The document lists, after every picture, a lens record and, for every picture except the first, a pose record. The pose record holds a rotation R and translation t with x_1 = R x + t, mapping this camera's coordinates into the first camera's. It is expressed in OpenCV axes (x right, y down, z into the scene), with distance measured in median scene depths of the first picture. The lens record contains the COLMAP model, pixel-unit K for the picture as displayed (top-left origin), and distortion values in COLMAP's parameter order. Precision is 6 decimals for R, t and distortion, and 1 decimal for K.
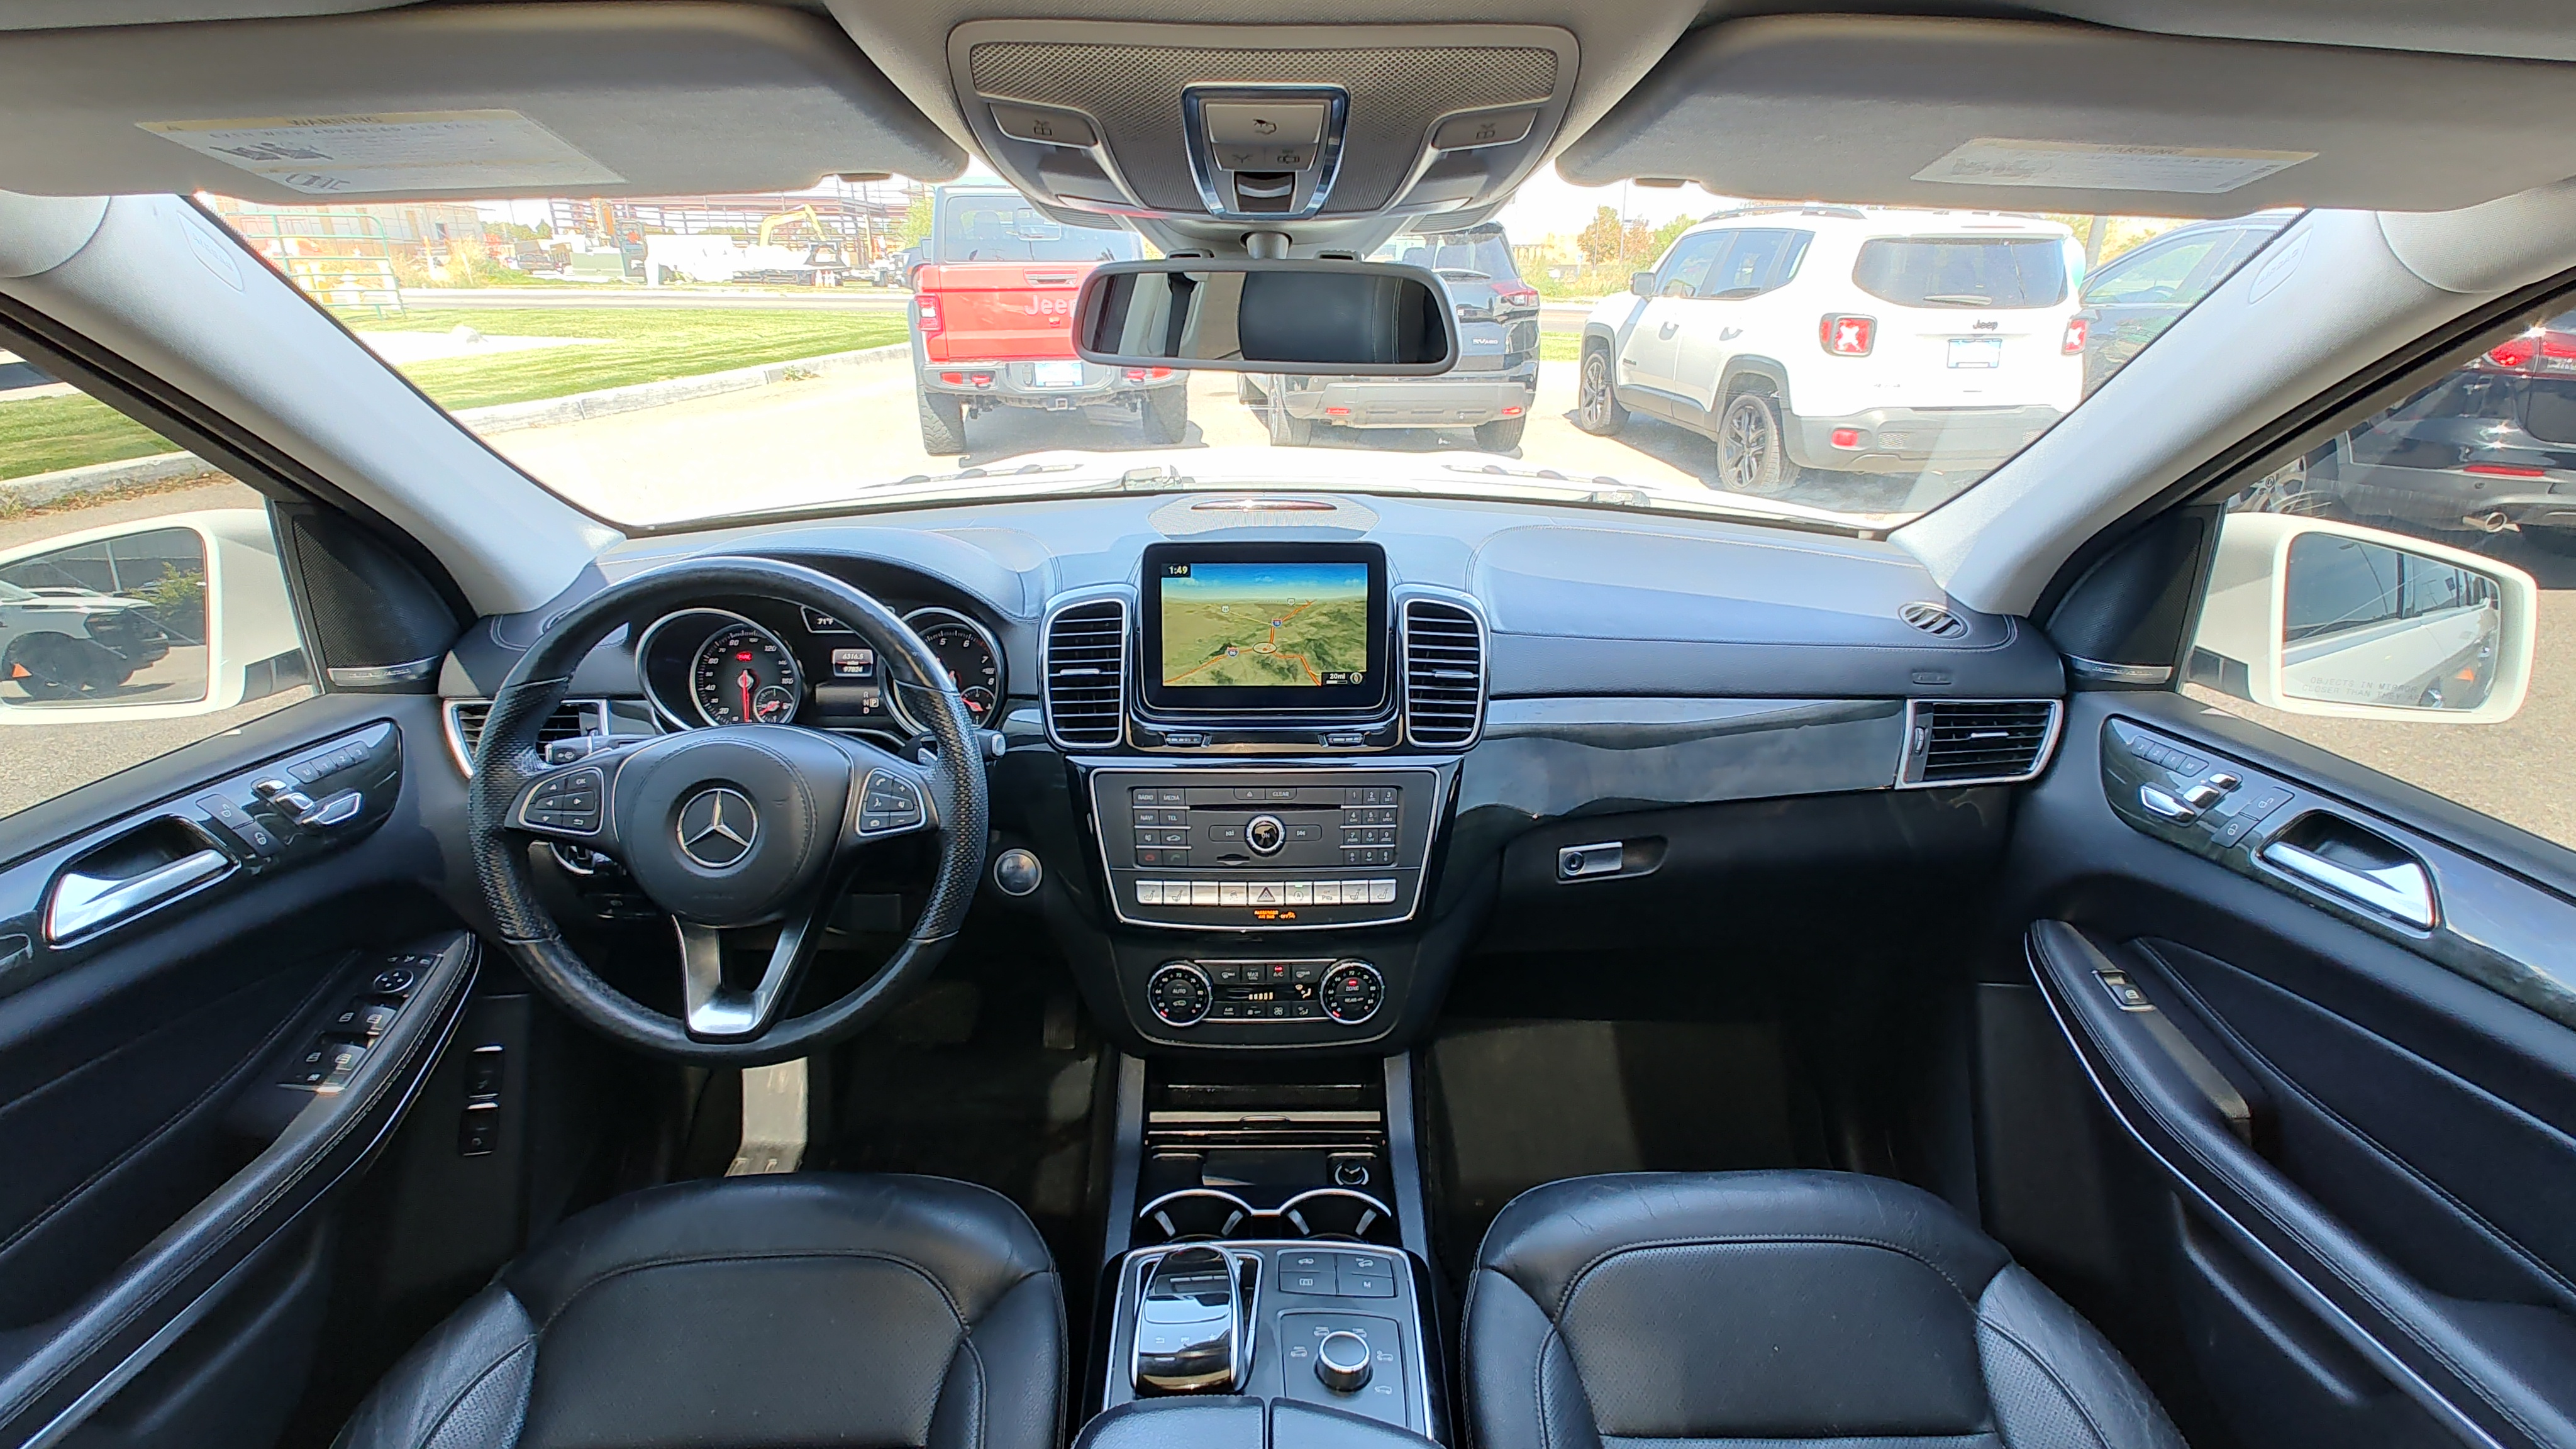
lens RADIAL K [[1144.8, 0, 1272.1], [0, 1144.8, 716.9], [0, 0, 1]] dist [-0.000913, 0.002517]
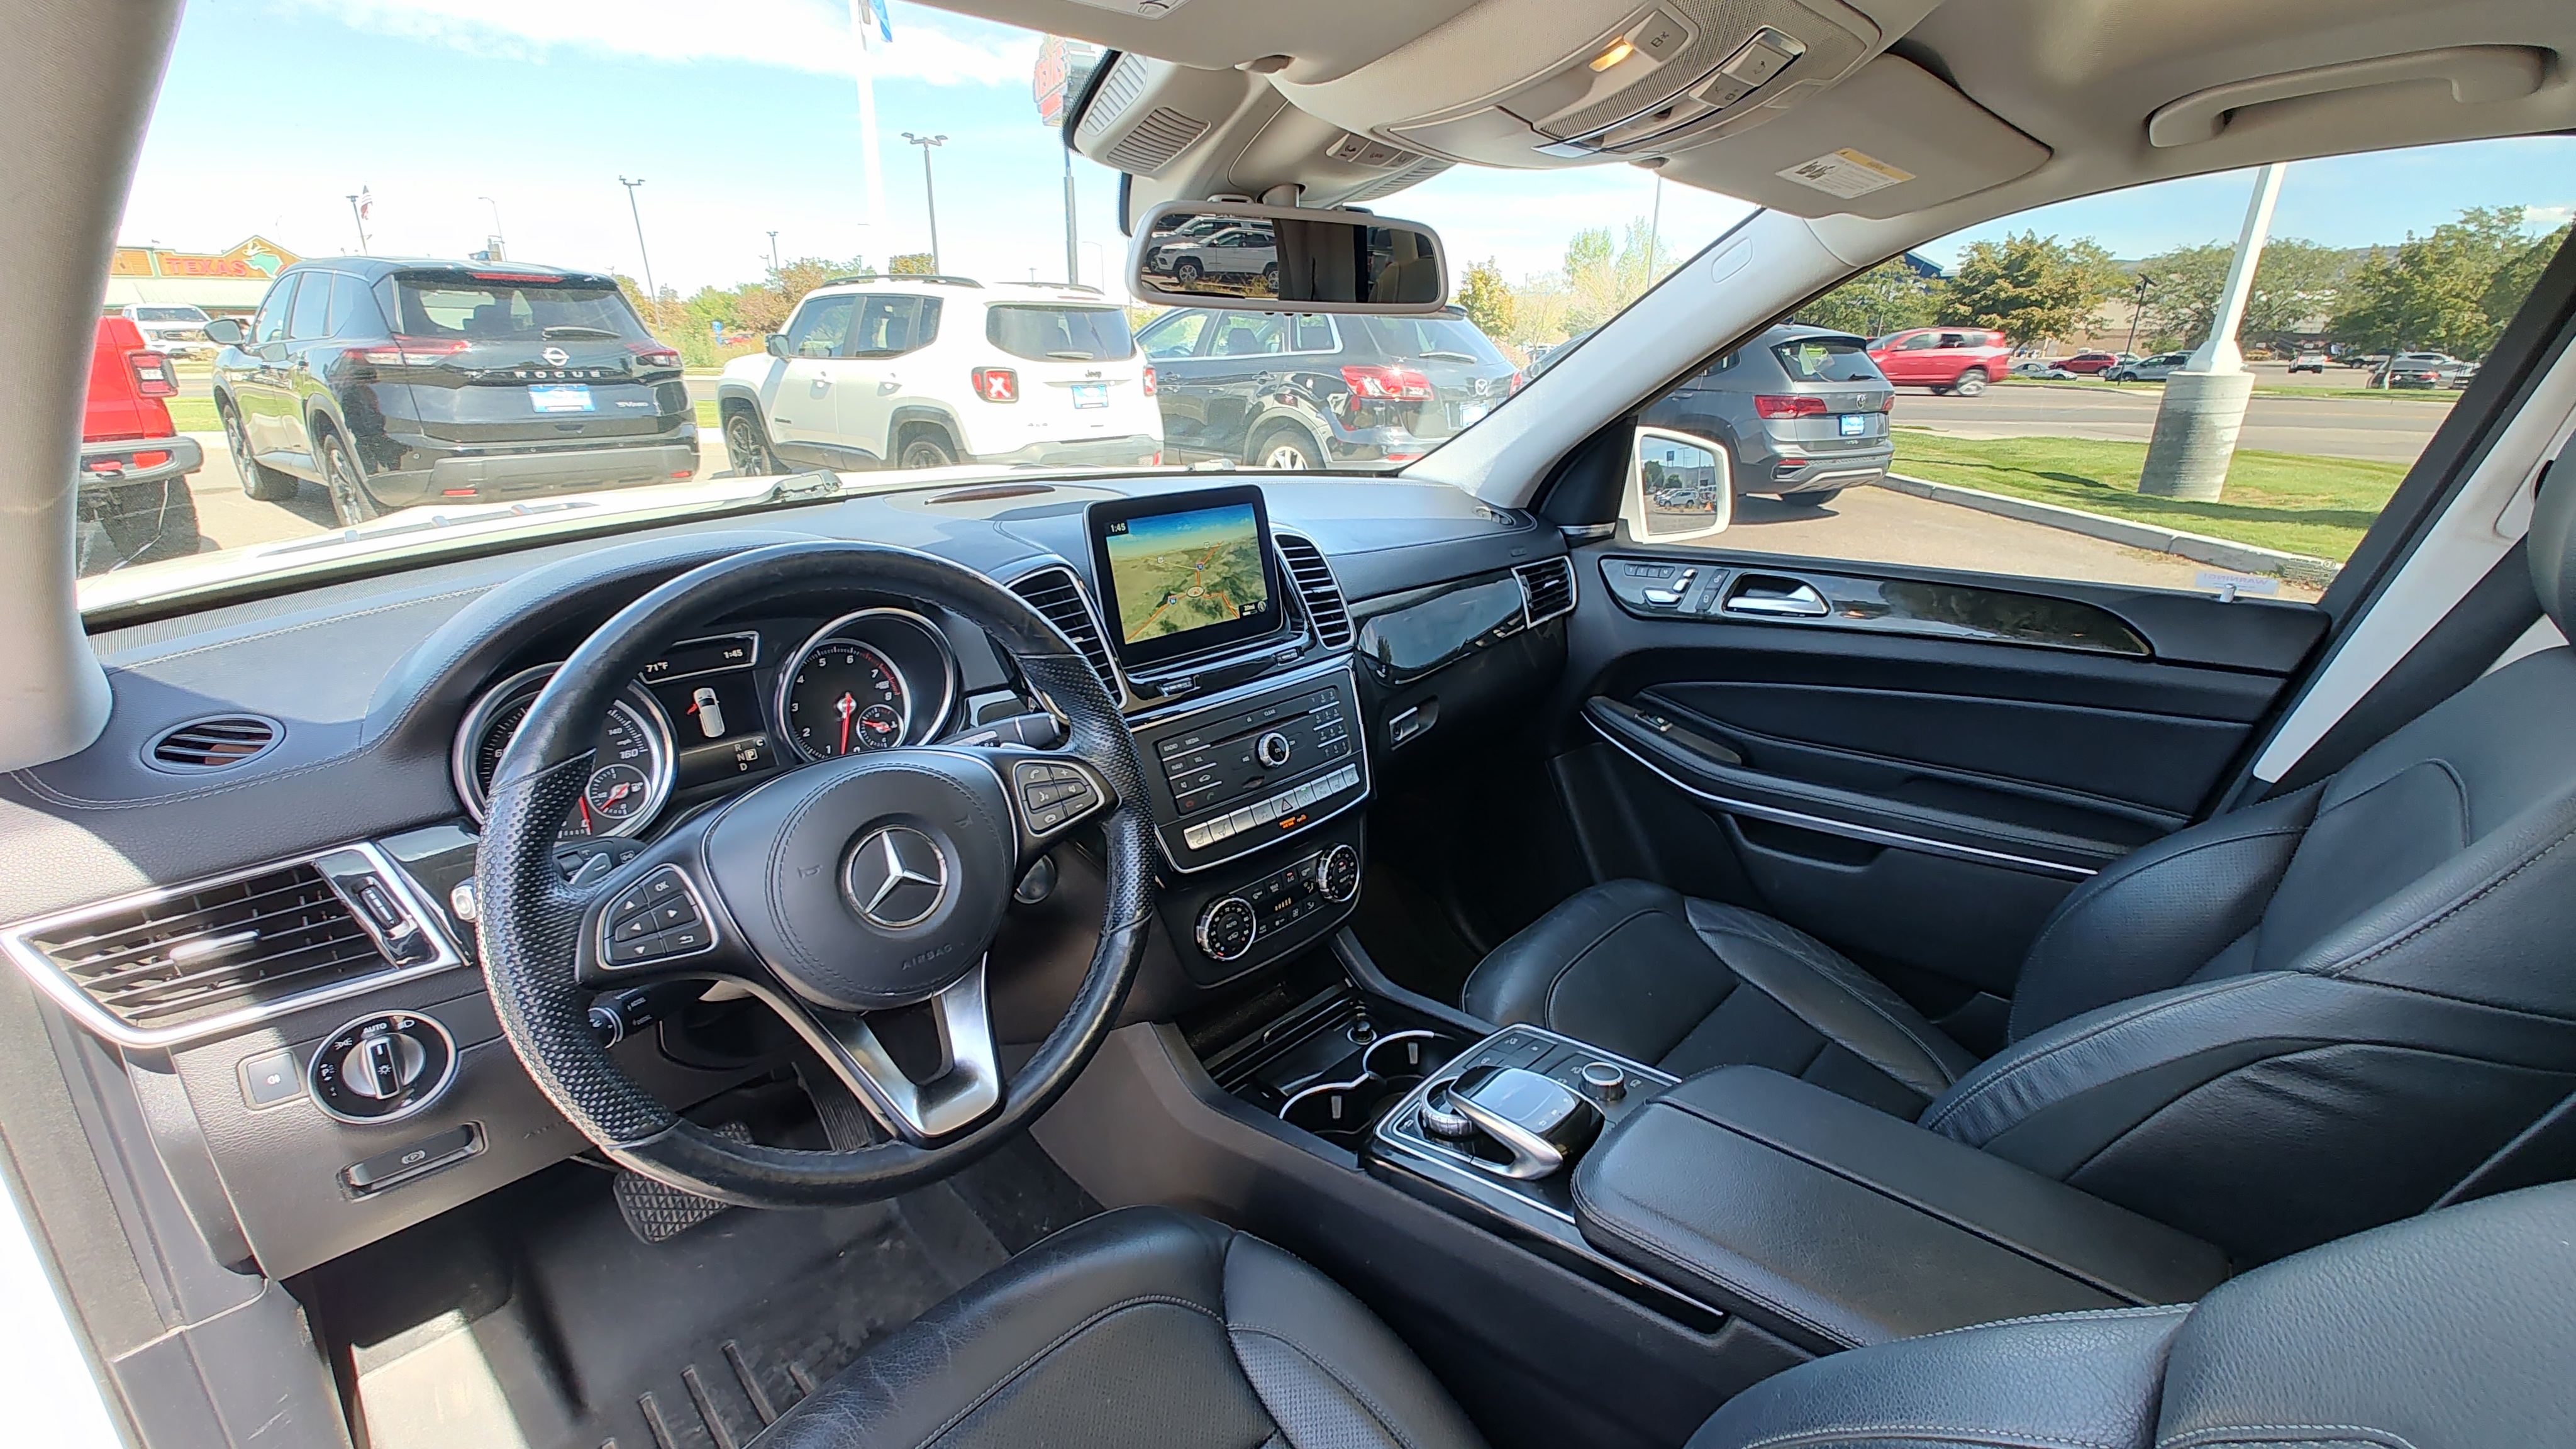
lens RADIAL K [[1079.0, 0, 1278.3], [0, 1079.0, 709.8], [0, 0, 1]] dist [-0.004347, -0.000283]
pose [[0.714282, -0.223132, 0.663335, -0.638871], [0.252560, 0.966127, 0.053028, 0.011546], [-0.652699, 0.129655, 0.746441, 0.217266]]
